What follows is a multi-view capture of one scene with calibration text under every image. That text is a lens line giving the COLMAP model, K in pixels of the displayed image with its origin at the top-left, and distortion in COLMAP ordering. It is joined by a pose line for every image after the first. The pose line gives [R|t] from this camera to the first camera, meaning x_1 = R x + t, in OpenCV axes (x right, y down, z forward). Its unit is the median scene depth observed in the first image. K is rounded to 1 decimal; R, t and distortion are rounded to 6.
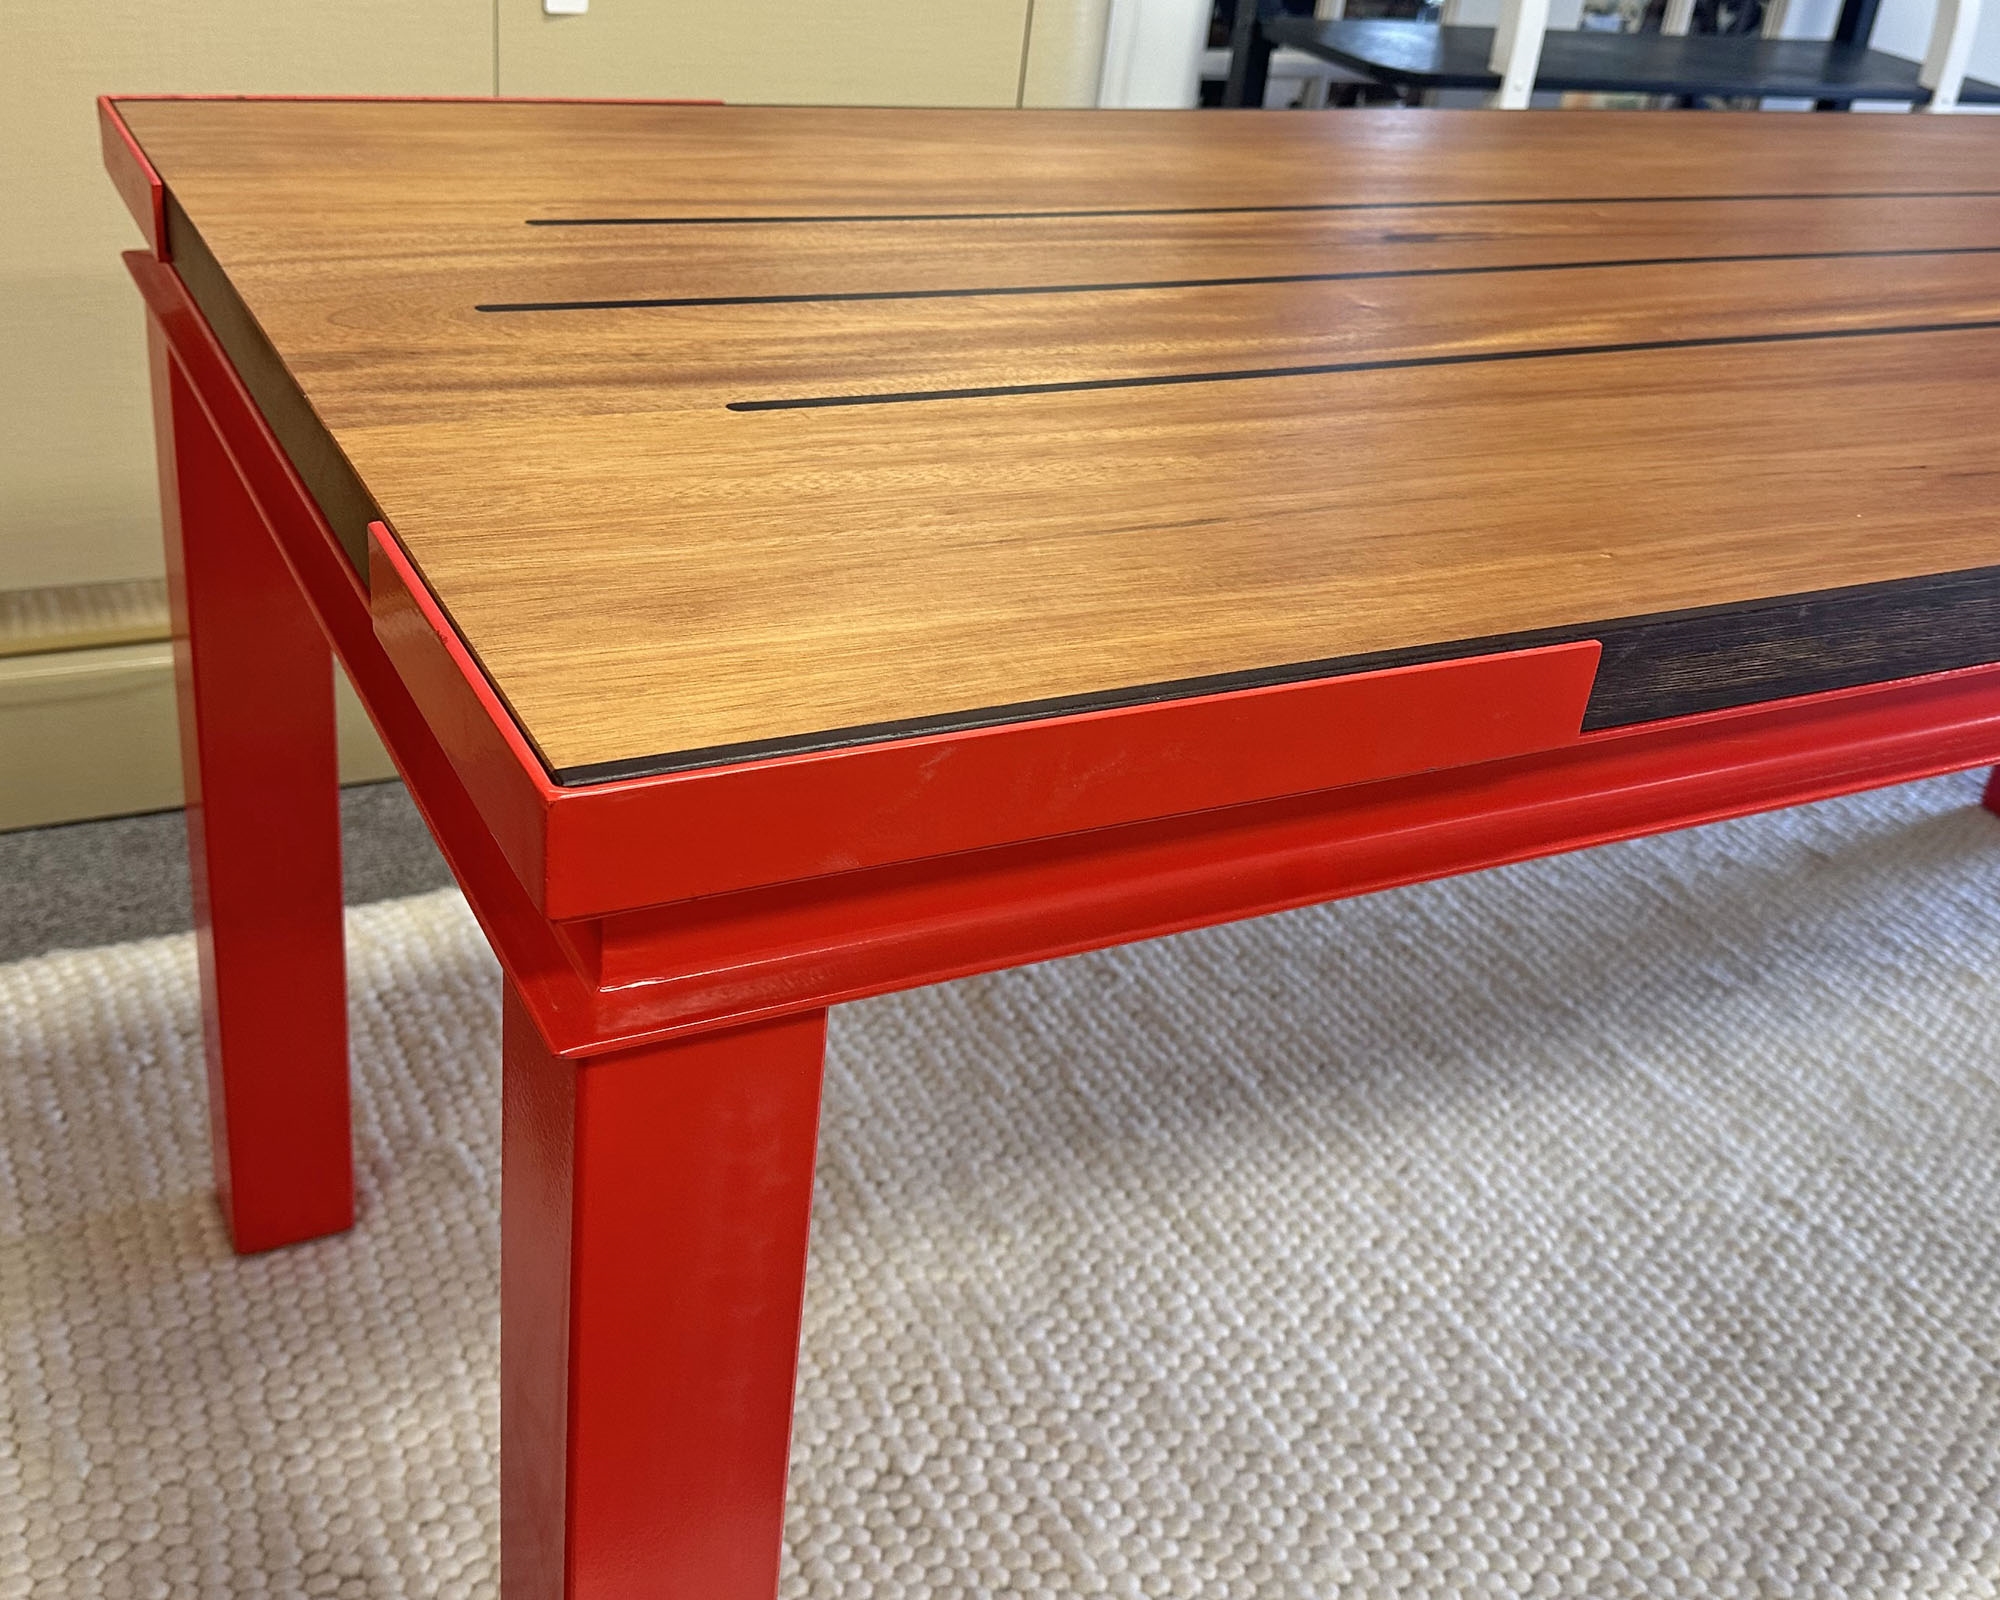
lens RADIAL K [[2062.0, 0, 1000.0], [0, 2062.0, 800.0], [0, 0, 1]] dist [0.117364, -0.004304]
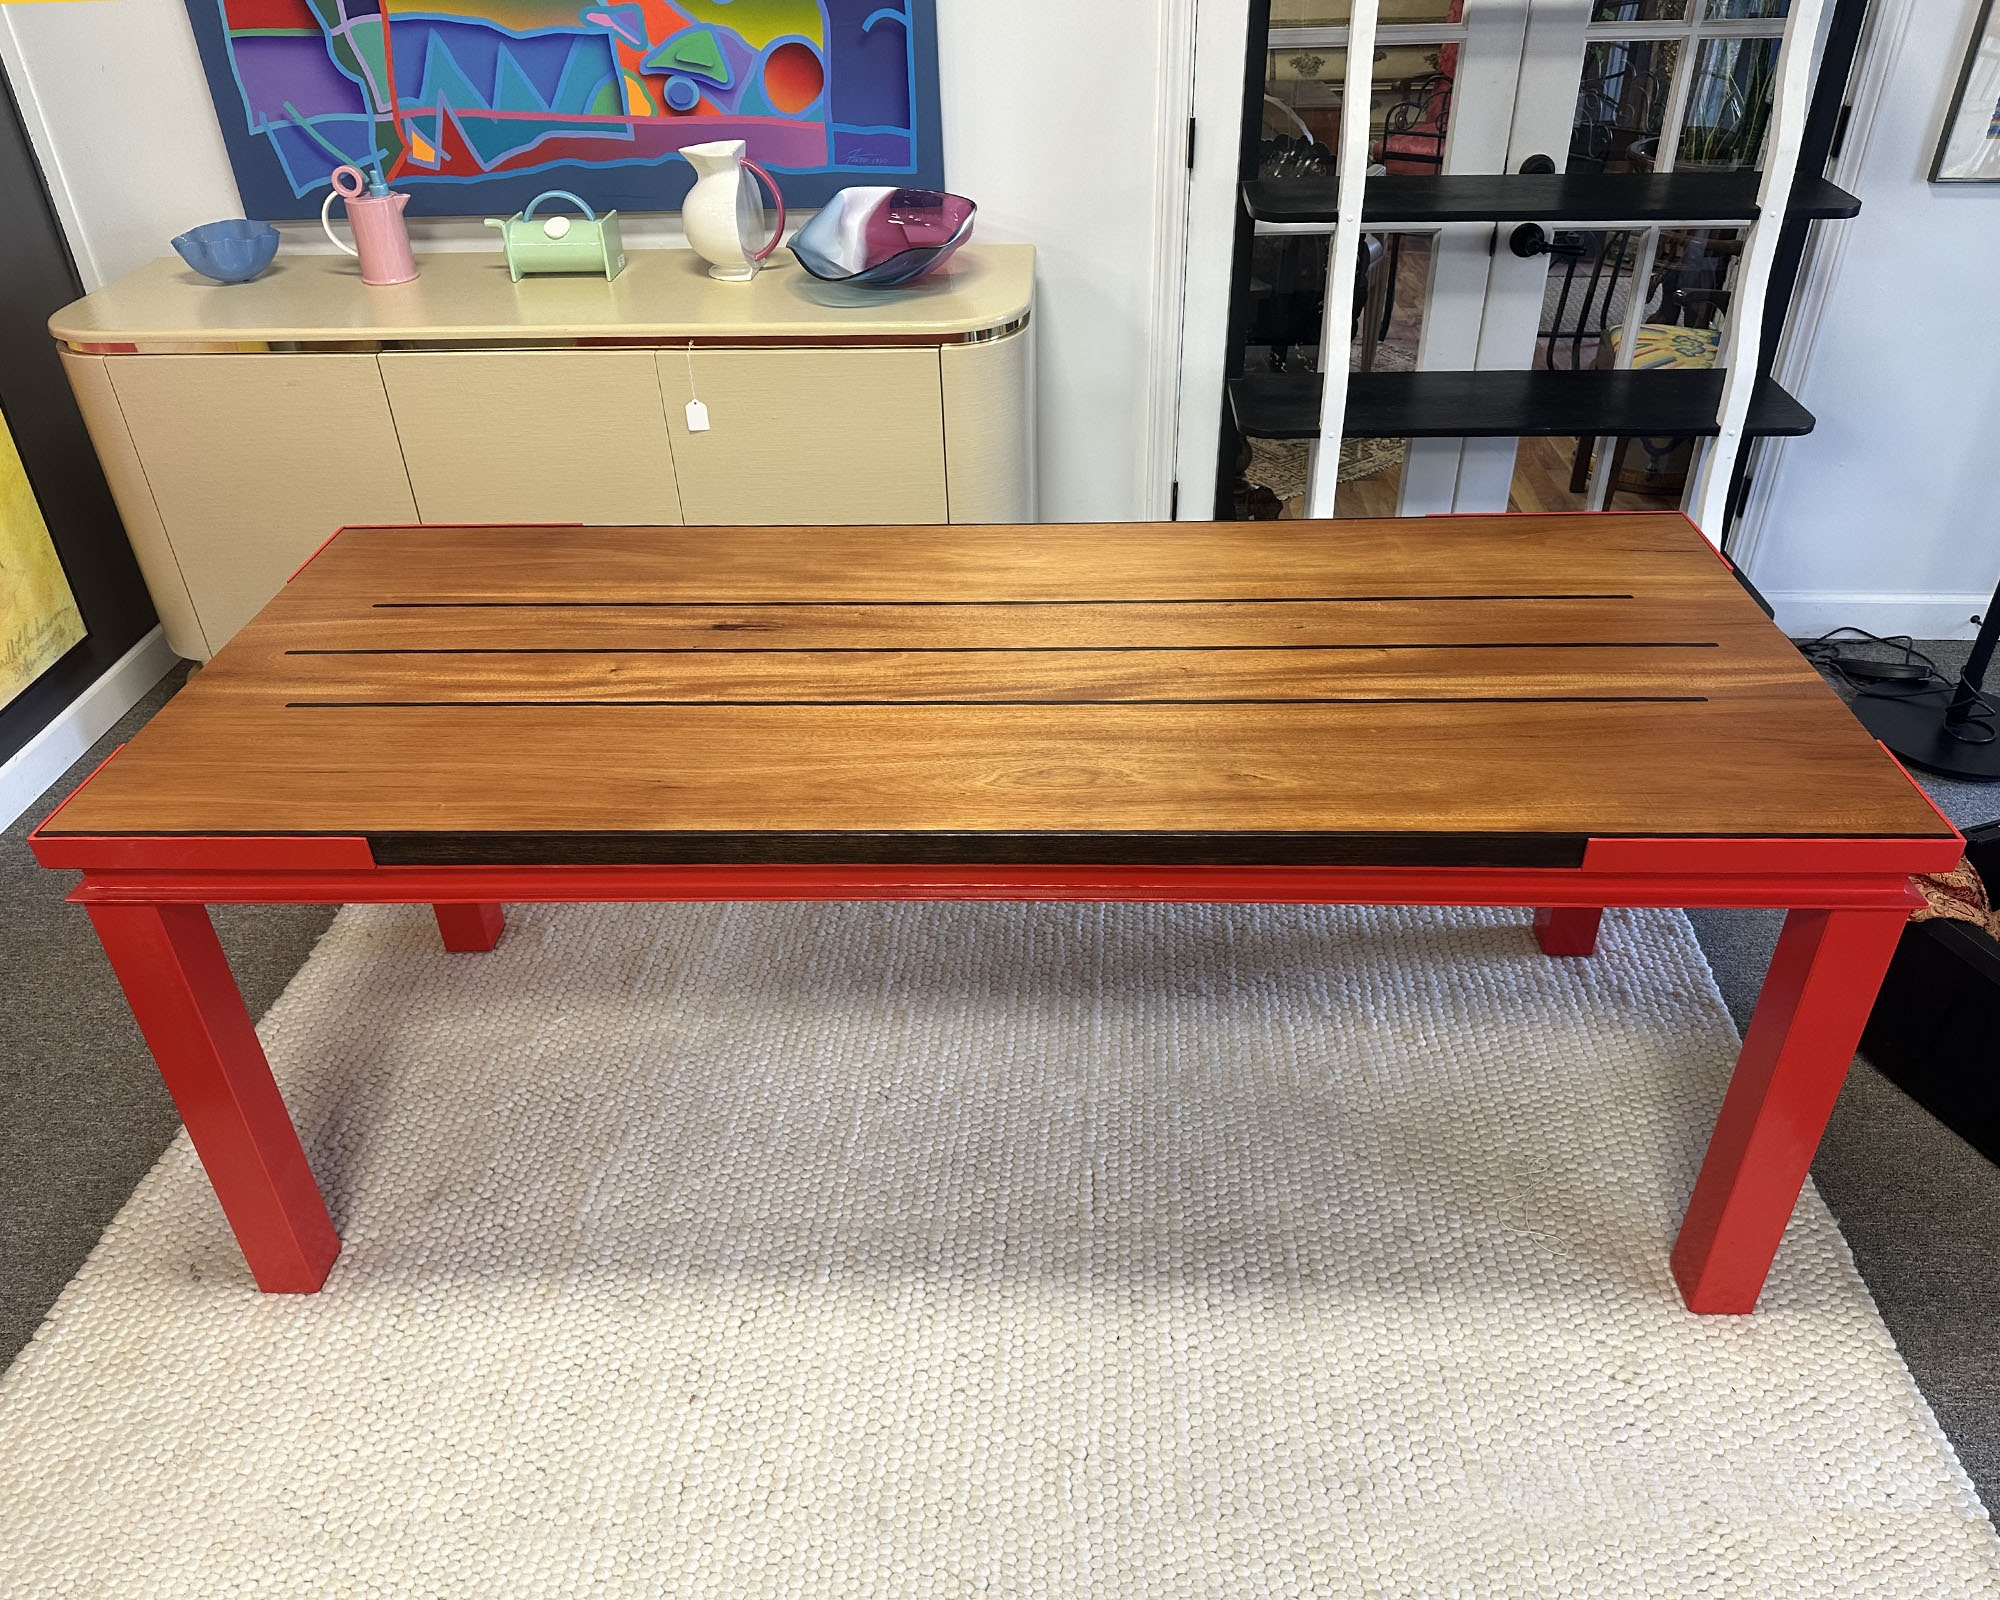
lens RADIAL K [[1538.9, 0, 1000.0], [0, 1538.9, 800.0], [0, 0, 1]] dist [0.078266, -0.000465]
pose [[0.854826, 0.170198, -0.490210, 0.974278], [-0.136392, 0.985159, 0.104202, -0.220721], [0.500670, -0.022214, 0.865353, -0.248593]]
